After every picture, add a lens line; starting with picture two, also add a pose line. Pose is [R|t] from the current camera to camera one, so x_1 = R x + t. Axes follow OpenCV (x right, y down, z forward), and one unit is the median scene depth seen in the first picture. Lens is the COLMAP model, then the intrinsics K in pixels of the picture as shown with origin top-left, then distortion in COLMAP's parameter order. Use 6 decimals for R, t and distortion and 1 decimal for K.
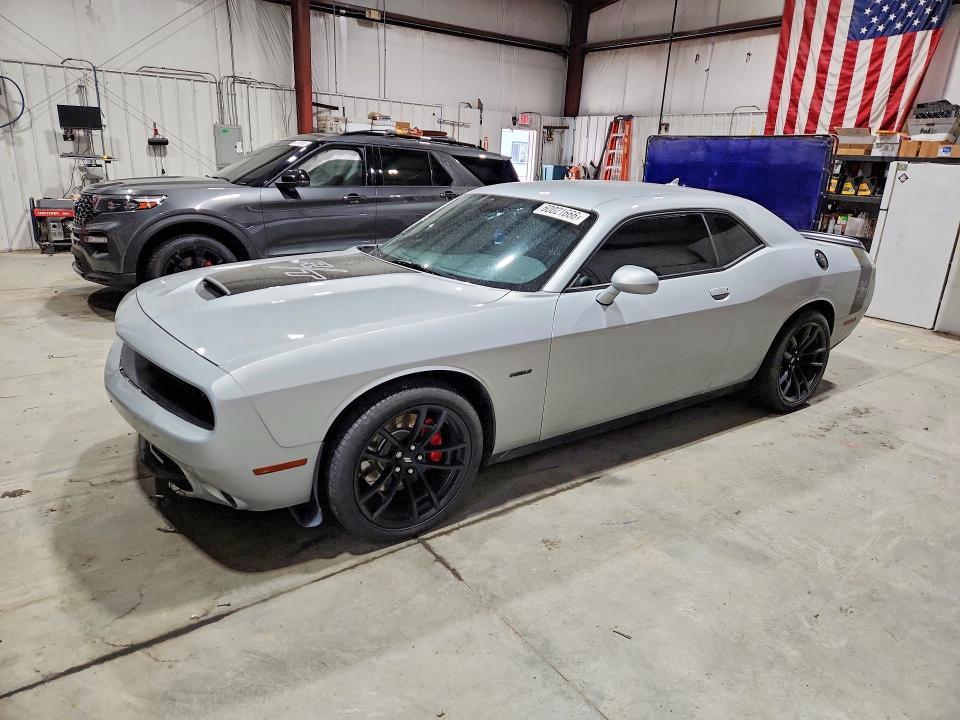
lens RADIAL K [[644.1, 0, 482.9], [0, 644.1, 361.2], [0, 0, 1]] dist [0.056000, -0.042236]
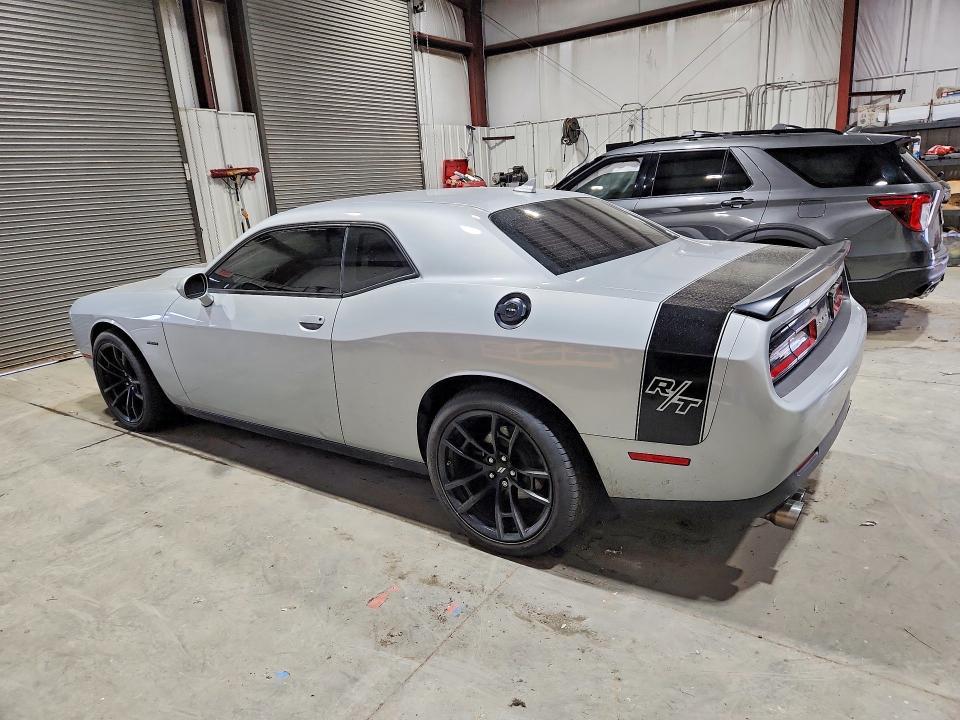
lens RADIAL K [[644.1, 0, 475.4], [0, 644.1, 371.8], [0, 0, 1]] dist [0.056000, -0.042236]
pose [[0.305197, 0.202791, -0.930447, 1.358279], [-0.208617, 0.967567, 0.142452, -0.230900], [0.929158, 0.150631, 0.337604, 1.024317]]
